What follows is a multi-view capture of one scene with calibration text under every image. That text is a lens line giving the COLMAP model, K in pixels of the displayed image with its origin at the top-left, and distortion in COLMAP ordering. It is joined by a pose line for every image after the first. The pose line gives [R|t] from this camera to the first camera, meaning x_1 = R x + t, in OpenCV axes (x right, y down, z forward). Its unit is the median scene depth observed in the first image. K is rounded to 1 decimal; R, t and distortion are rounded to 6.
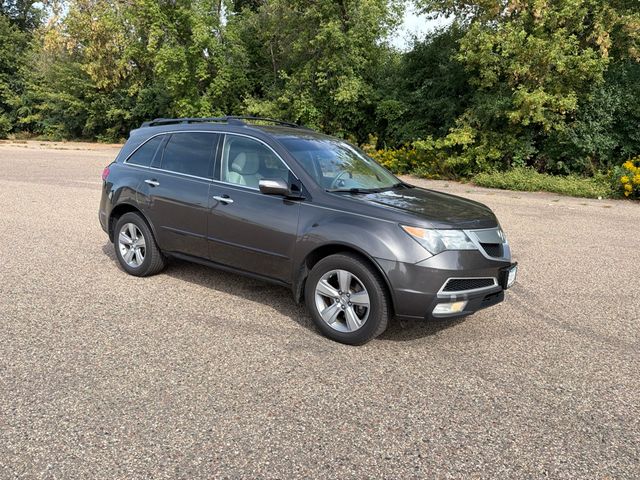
lens RADIAL K [[450.0, 0, 311.4], [0, 450.0, 248.0], [0, 0, 1]] dist [0.030861, -0.043364]
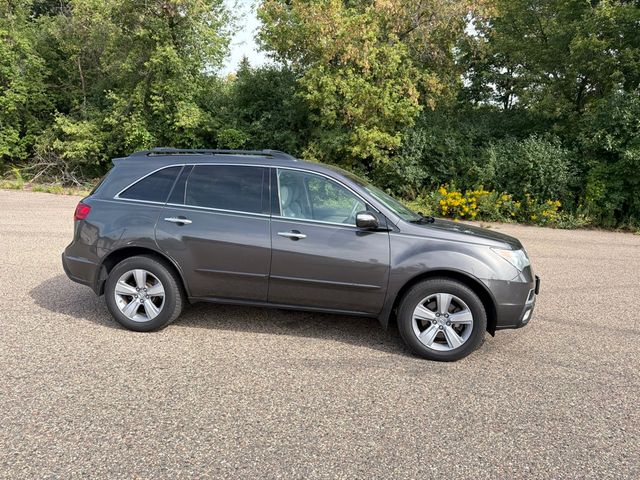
lens RADIAL K [[450.0, 0, 321.2], [0, 450.0, 244.5], [0, 0, 1]] dist [0.030861, -0.043364]
pose [[0.888759, -0.061928, 0.454172, -0.154476], [0.089979, 0.995124, -0.040390, -0.011725], [-0.449456, 0.076763, 0.889998, 0.031425]]
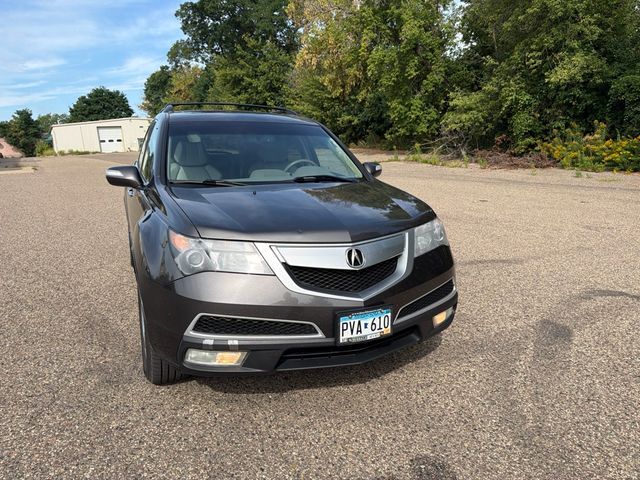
lens RADIAL K [[450.0, 0, 321.7], [0, 450.0, 246.4], [0, 0, 1]] dist [0.030861, -0.043364]
pose [[0.864295, 0.072879, -0.497677, 0.159219], [-0.077692, 0.996916, 0.011062, -0.008148], [0.496948, 0.029105, 0.867292, 0.107808]]
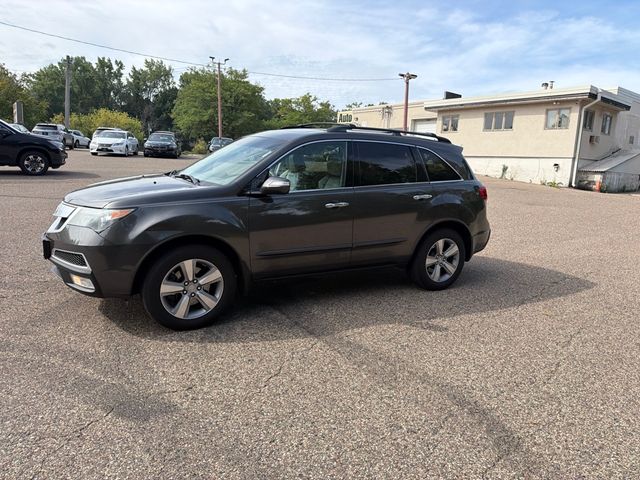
lens RADIAL K [[450.0, 0, 322.3], [0, 450.0, 236.9], [0, 0, 1]] dist [0.030861, -0.043364]
pose [[-0.400527, 0.121481, -0.908196, 0.261668], [-0.274410, 0.929777, 0.245386, -0.086569], [0.874229, 0.347502, -0.339066, 0.435742]]
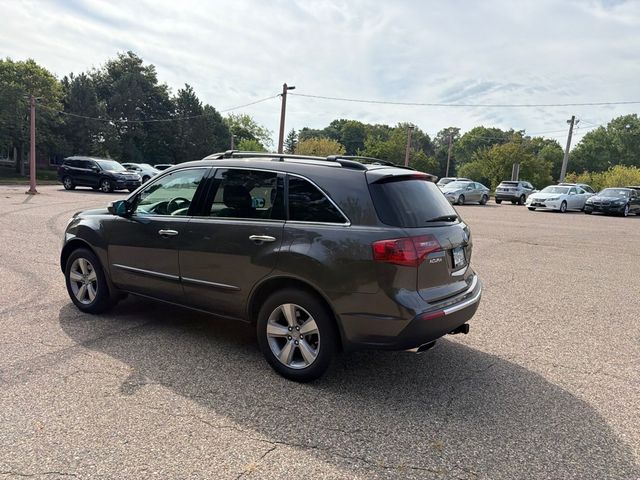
lens RADIAL K [[450.0, 0, 321.2], [0, 450.0, 241.8], [0, 0, 1]] dist [0.030861, -0.043364]
pose [[-0.994821, -0.070996, -0.072737, -0.042889], [-0.092310, 0.930611, 0.354178, -0.134473], [0.042545, 0.359058, -0.932345, 0.587257]]
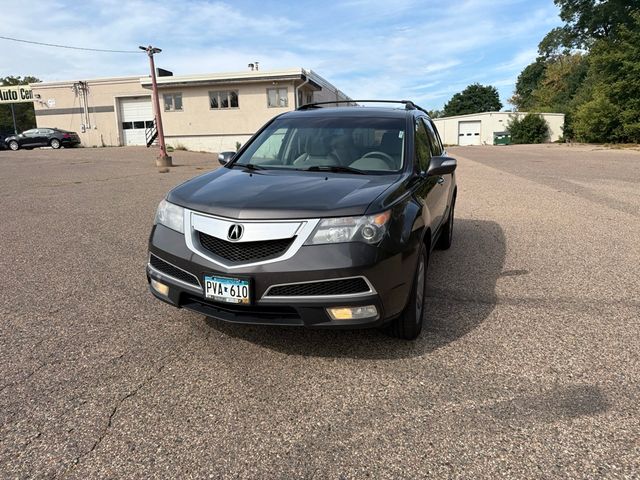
lens RADIAL K [[450.0, 0, 322.8], [0, 450.0, 237.6], [0, 0, 1]] dist [0.030861, -0.043364]
pose [[0.277076, 0.176453, -0.944507, 0.260689], [-0.212139, 0.969970, 0.118977, -0.027813], [0.937137, 0.167401, 0.306188, 0.210642]]
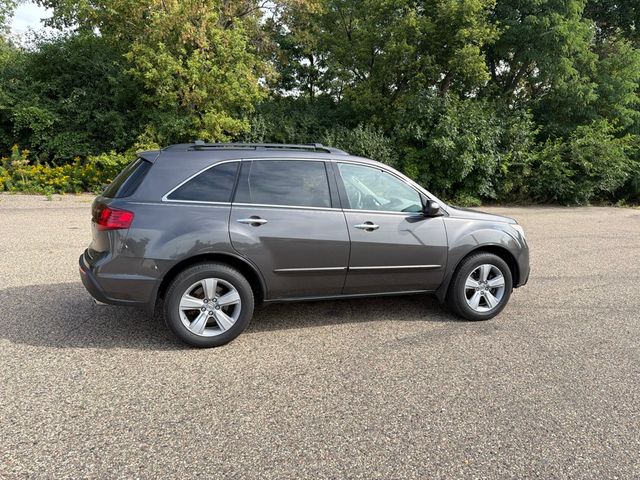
lens RADIAL K [[450.0, 0, 322.4], [0, 450.0, 243.2], [0, 0, 1]] dist [0.030861, -0.043364]
pose [[0.578699, -0.150635, 0.801509, -0.285141], [0.177771, 0.982461, 0.056290, -0.039066], [-0.795930, 0.109910, 0.595327, 0.129254]]
